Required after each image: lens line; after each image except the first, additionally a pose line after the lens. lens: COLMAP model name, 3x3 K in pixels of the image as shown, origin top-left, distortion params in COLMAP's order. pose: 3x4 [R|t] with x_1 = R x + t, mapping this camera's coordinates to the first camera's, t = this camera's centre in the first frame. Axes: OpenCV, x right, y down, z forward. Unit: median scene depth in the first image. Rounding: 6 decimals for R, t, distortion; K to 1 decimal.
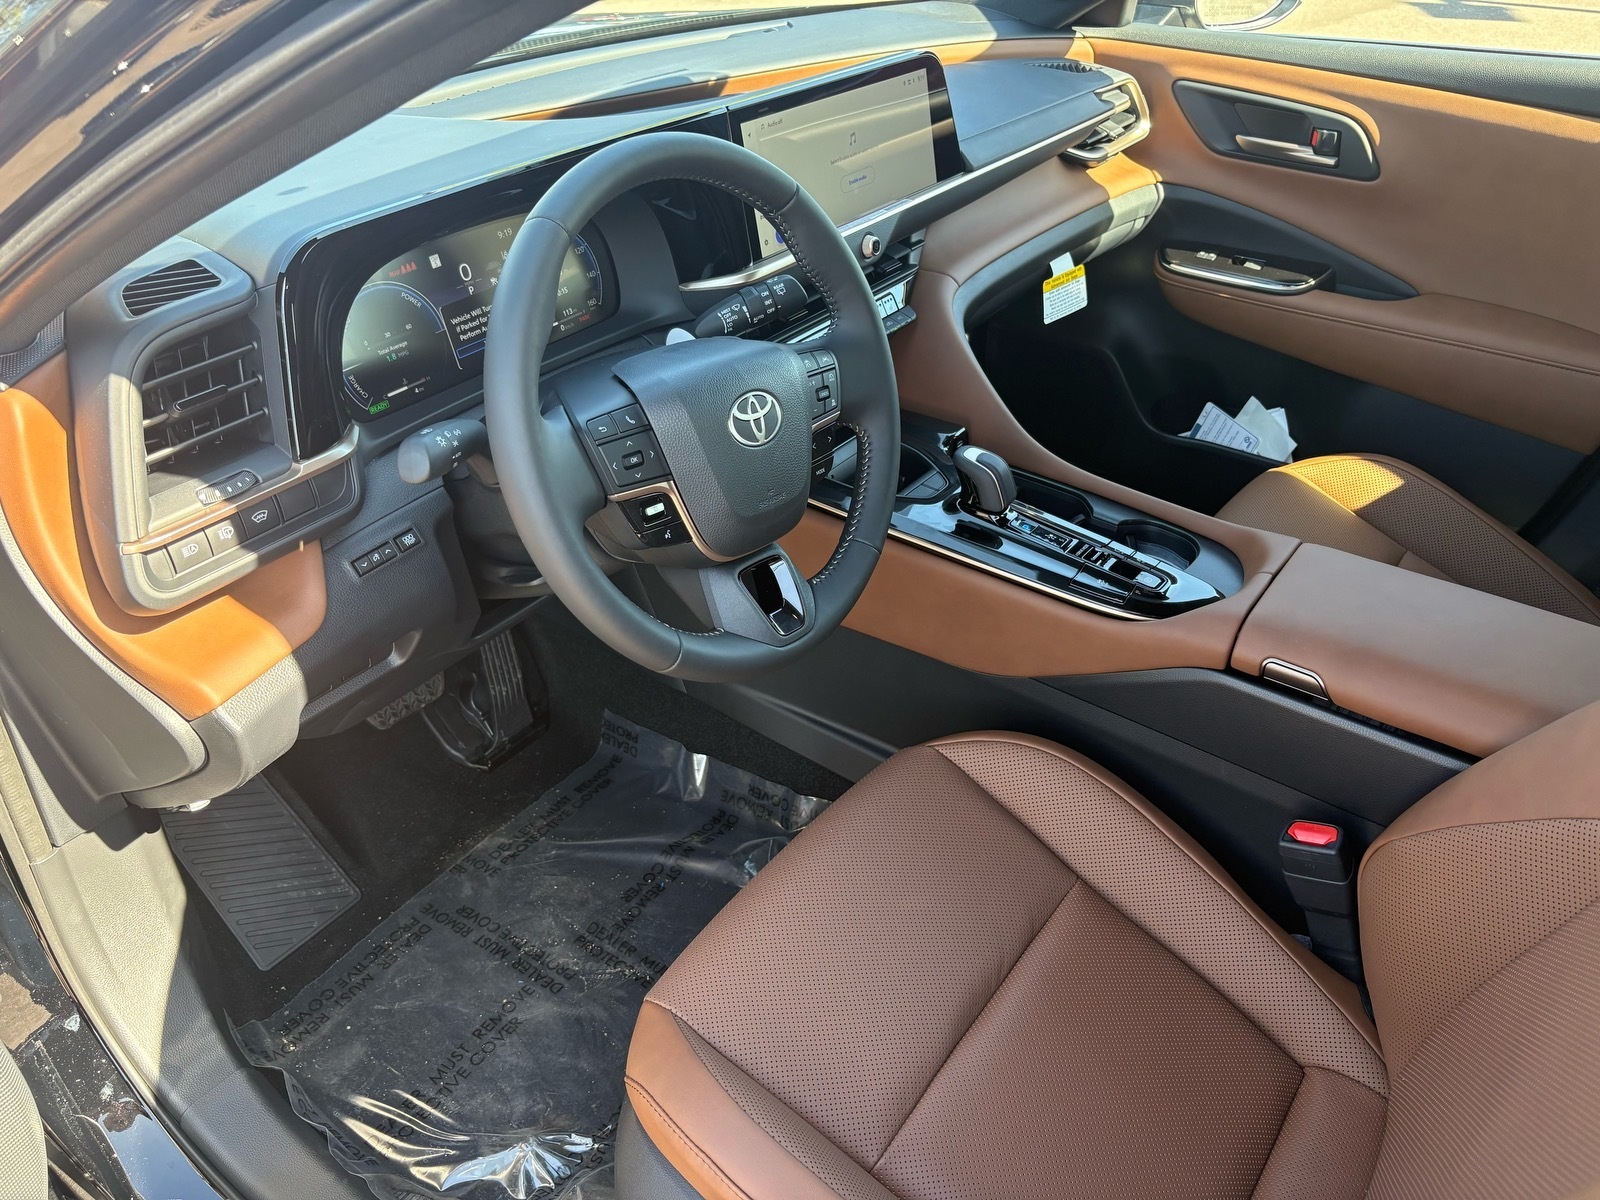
lens RADIAL K [[1219.1, 0, 812.8], [0, 1219.1, 584.7], [0, 0, 1]] dist [0.024259, -0.035337]
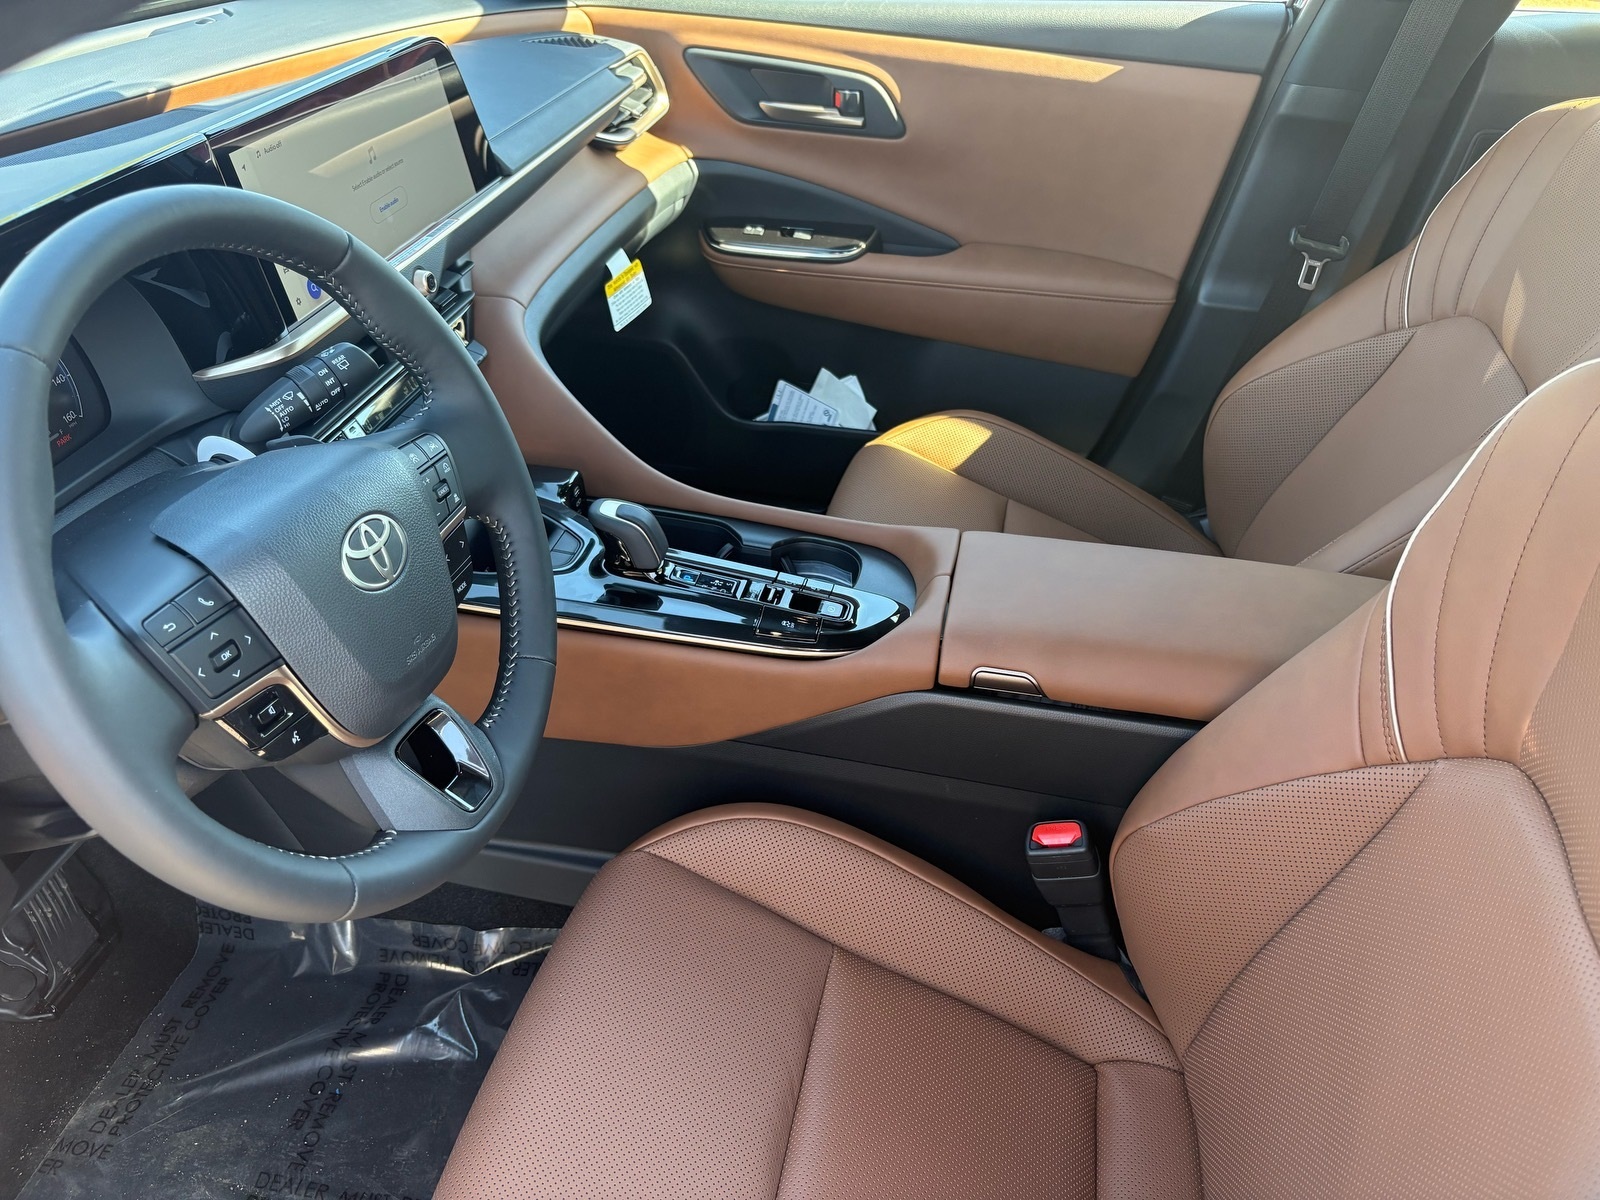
lens RADIAL K [[1219.1, 0, 809.6], [0, 1219.1, 607.2], [0, 0, 1]] dist [0.024259, -0.035337]
pose [[0.910114, -0.228503, 0.345657, -0.051990], [0.214238, 0.973542, 0.079489, -0.076508], [-0.354675, 0.001708, 0.934988, 0.144189]]
